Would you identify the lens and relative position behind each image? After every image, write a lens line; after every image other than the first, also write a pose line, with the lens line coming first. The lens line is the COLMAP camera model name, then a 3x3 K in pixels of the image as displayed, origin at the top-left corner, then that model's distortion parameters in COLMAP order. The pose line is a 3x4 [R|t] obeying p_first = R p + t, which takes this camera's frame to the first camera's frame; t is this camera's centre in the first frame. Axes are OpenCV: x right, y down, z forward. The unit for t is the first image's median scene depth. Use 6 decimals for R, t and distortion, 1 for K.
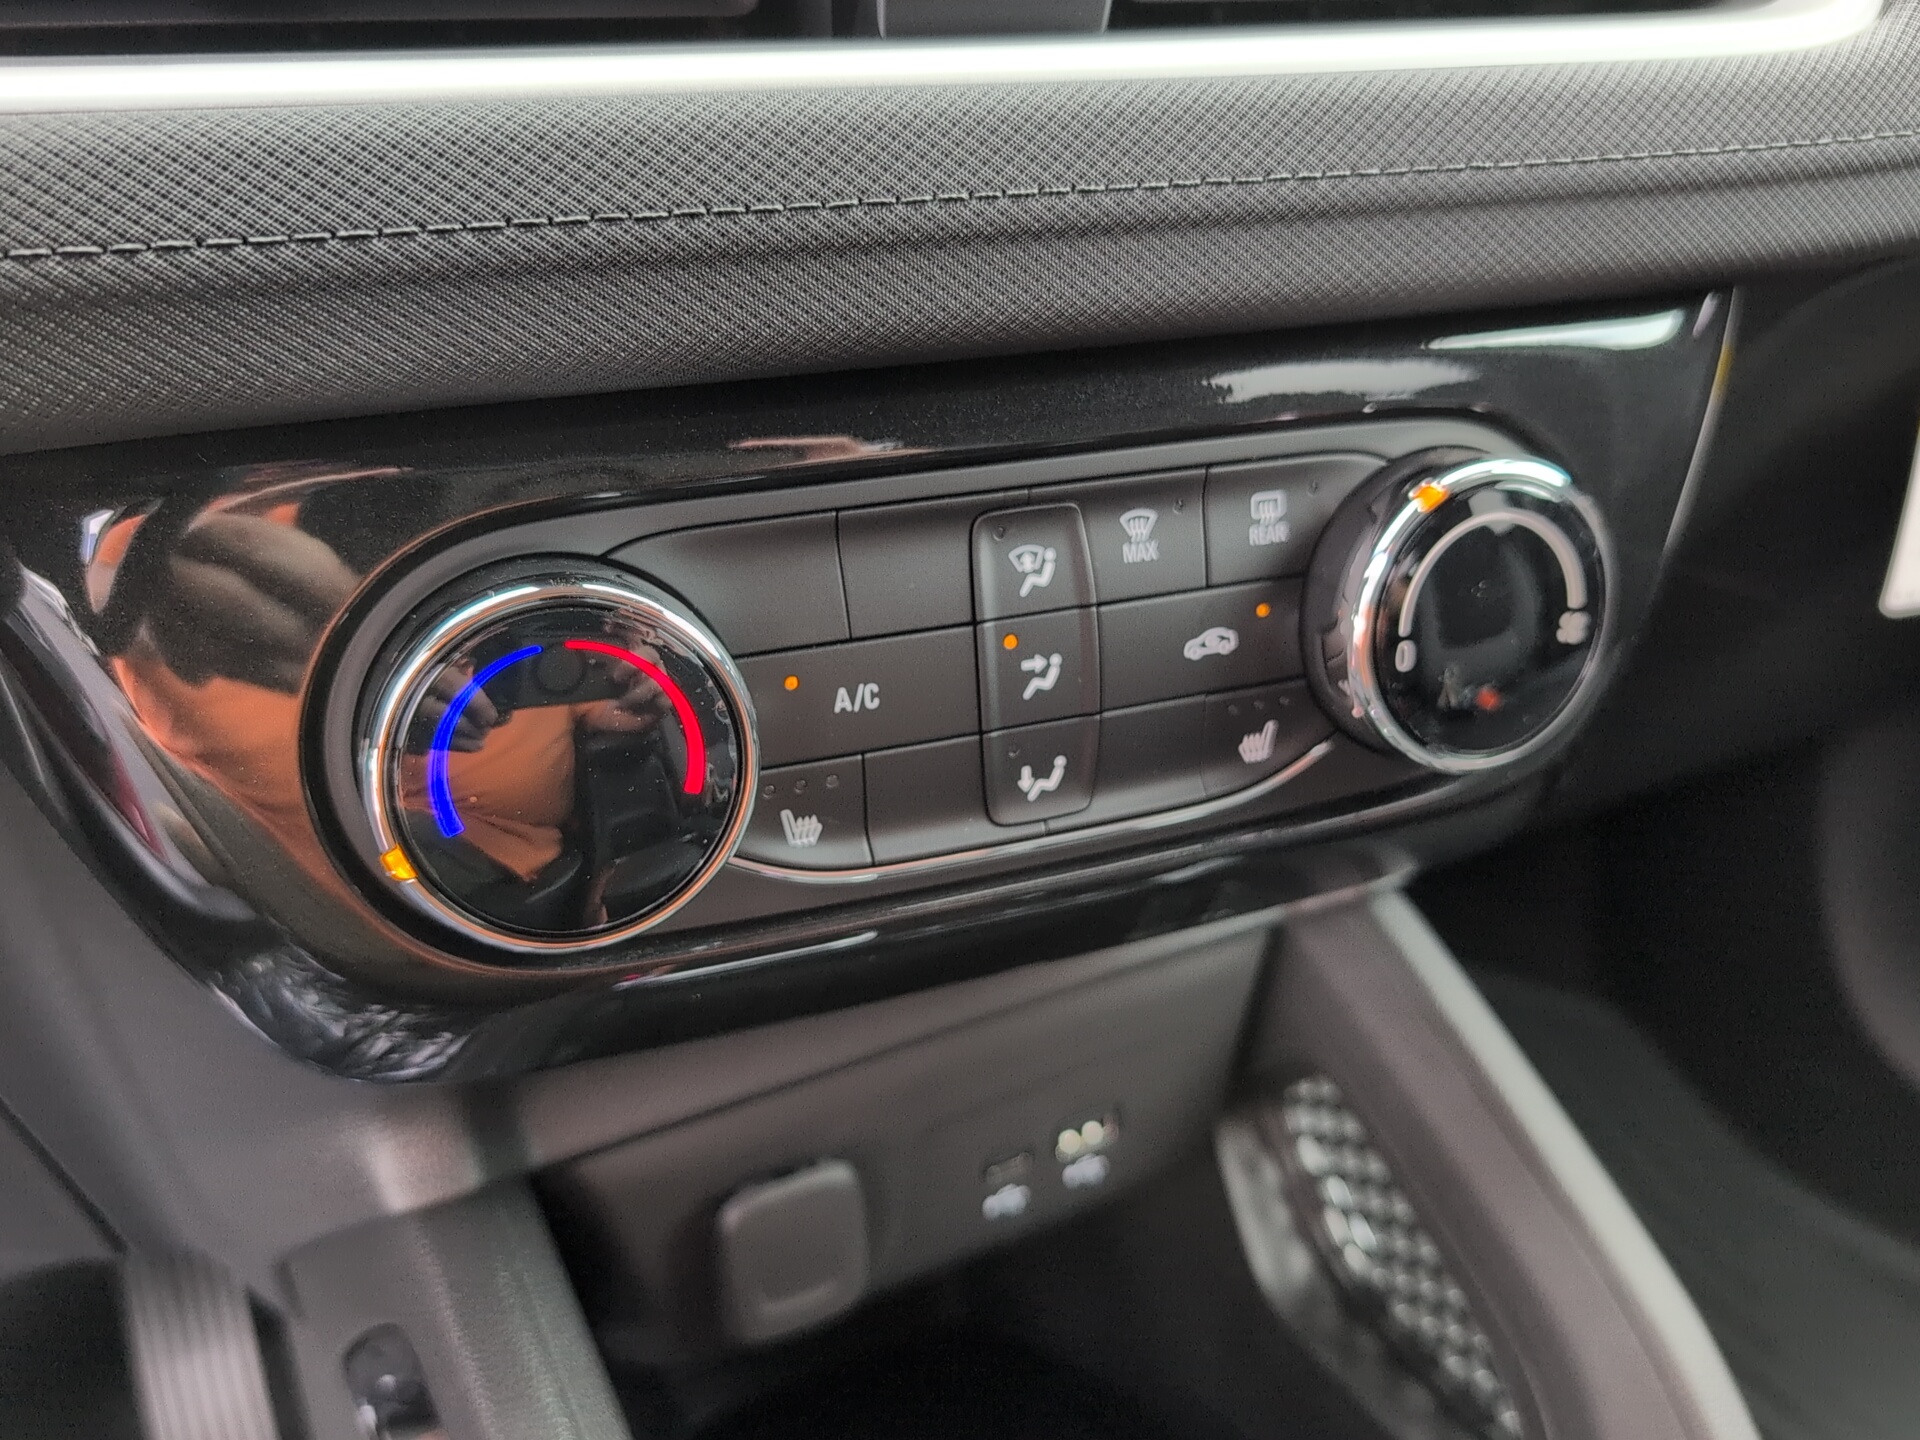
lens RADIAL K [[1638.4, 0, 941.2], [0, 1638.4, 719.7], [0, 0, 1]] dist [0.005910, -0.062038]
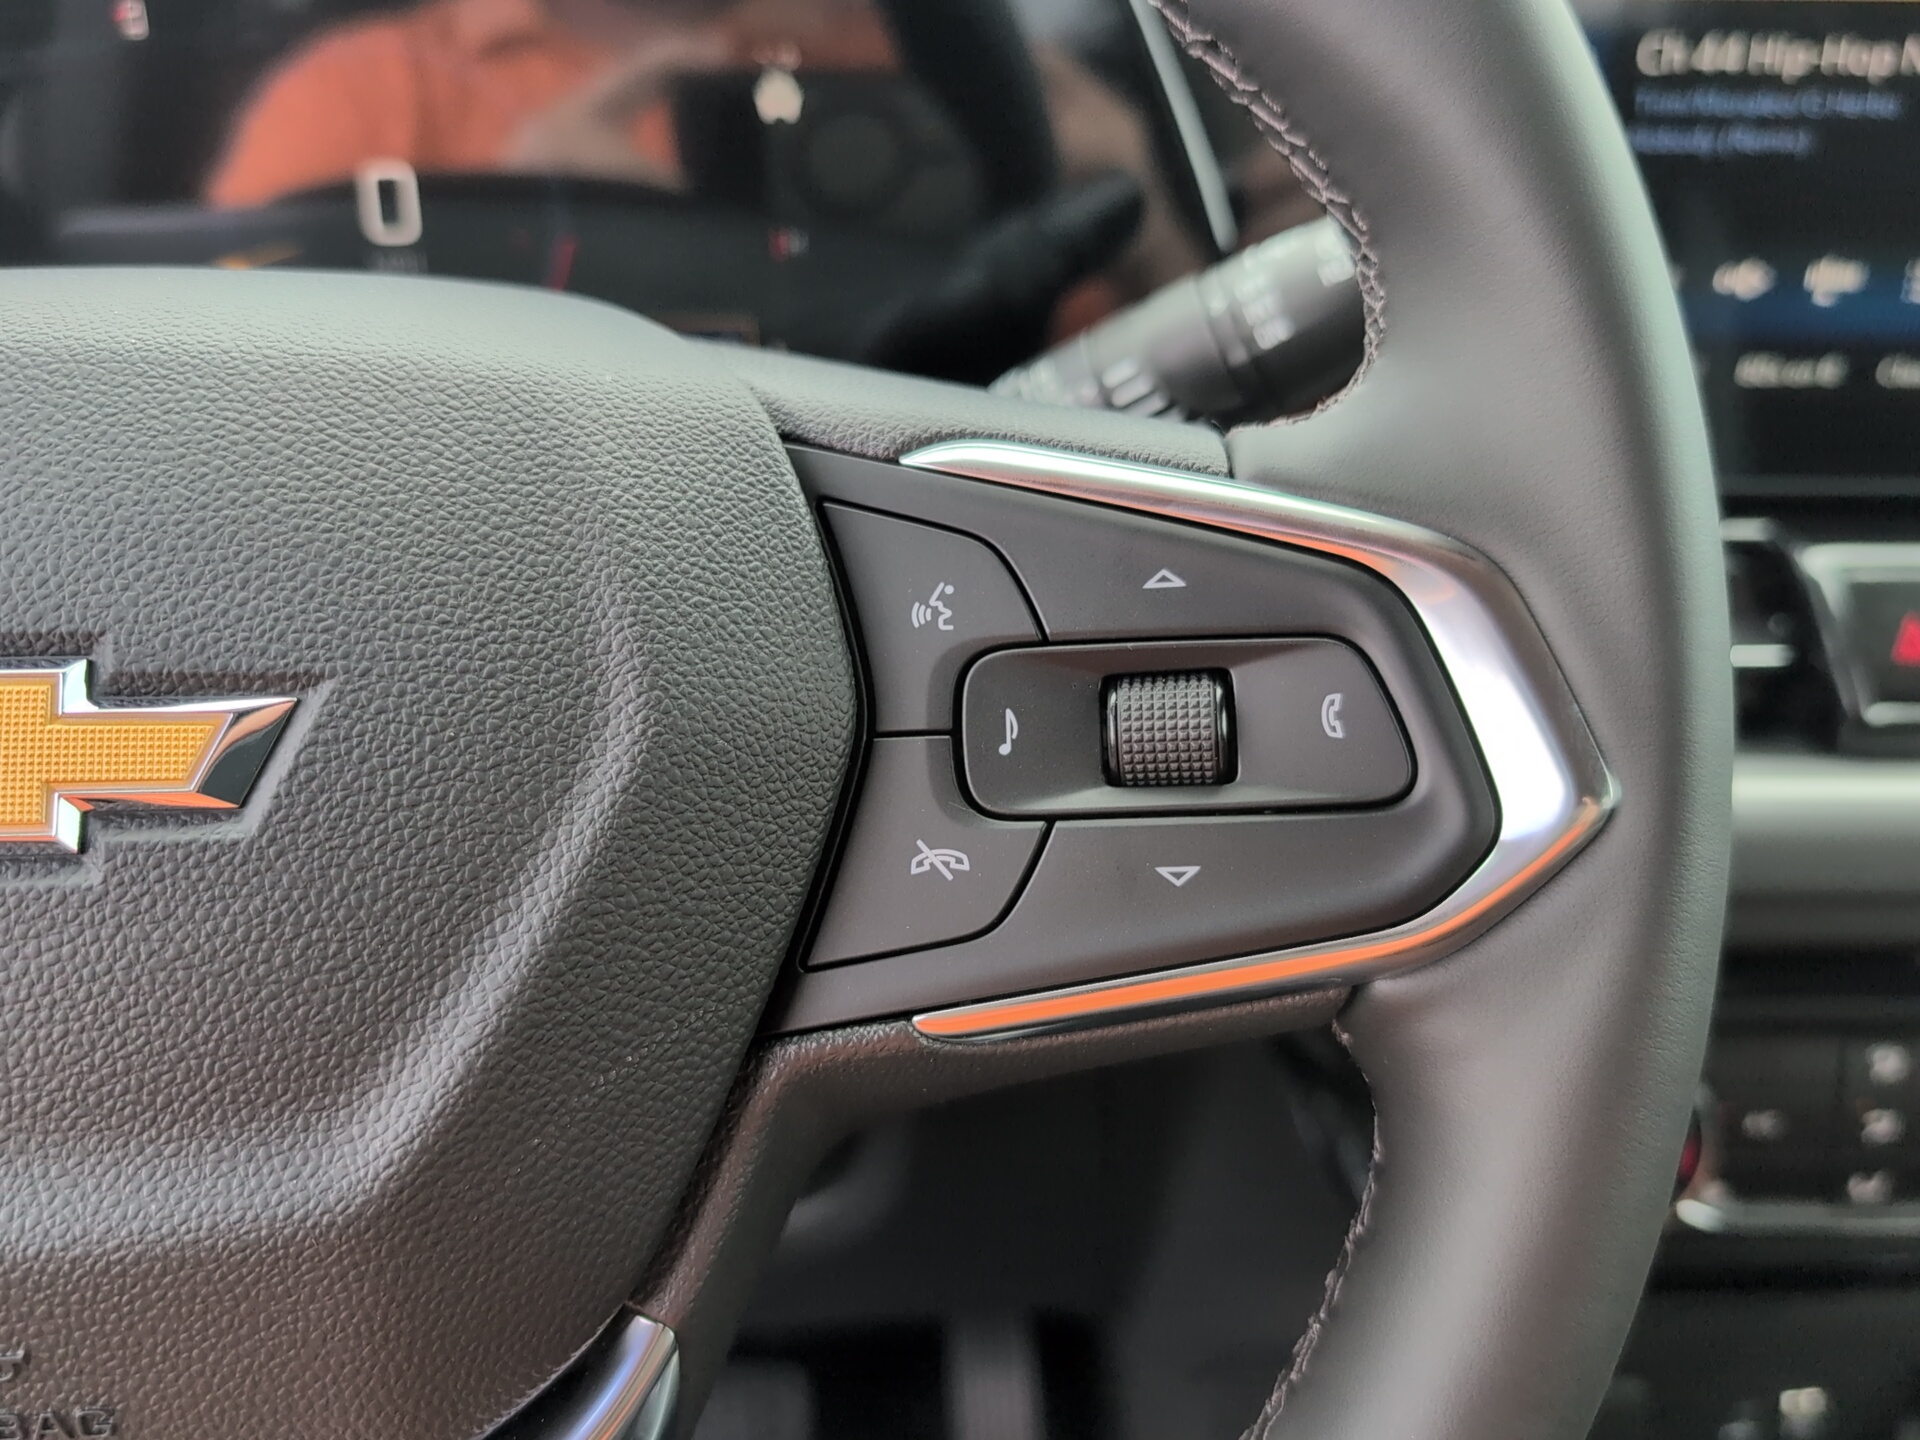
lens RADIAL K [[1638.4, 0, 957.2], [0, 1638.4, 700.9], [0, 0, 1]] dist [0.005910, -0.062038]
pose [[0.937963, 0.133051, -0.320192, -0.312857], [-0.156298, 0.986547, -0.047913, -0.207863], [0.309510, 0.094986, 0.946140, -0.785996]]
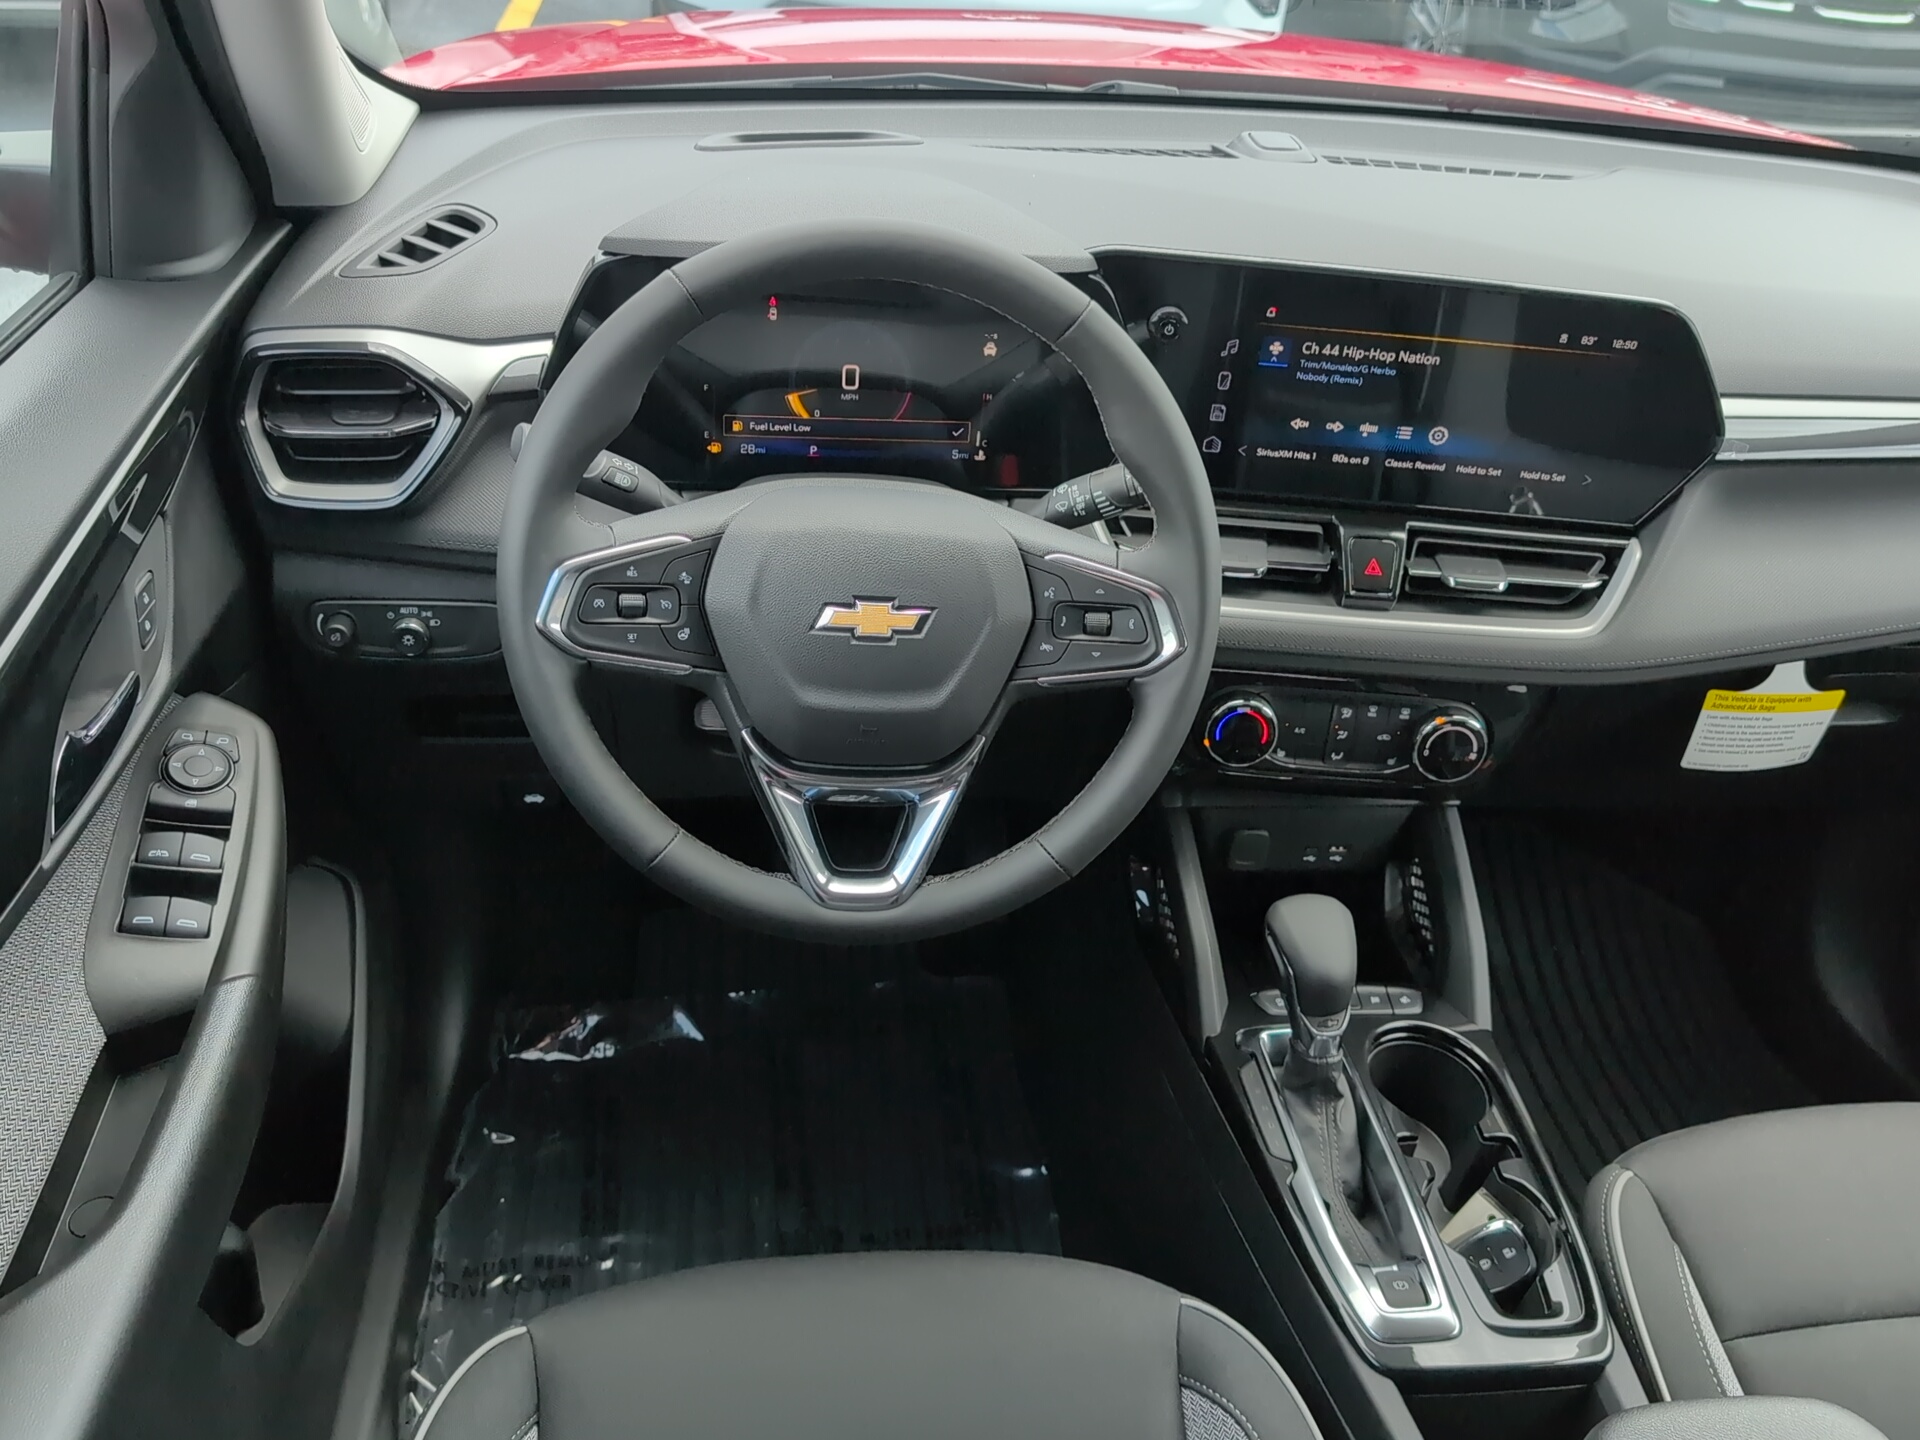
lens RADIAL K [[1638.4, 0, 967.6], [0, 1638.4, 731.7], [0, 0, 1]] dist [0.005910, -0.062038]
pose [[0.931145, 0.275792, -0.238555, 0.163713], [-0.235663, 0.954359, 0.183473, -0.586423], [0.278267, -0.114621, 0.953640, -3.397733]]
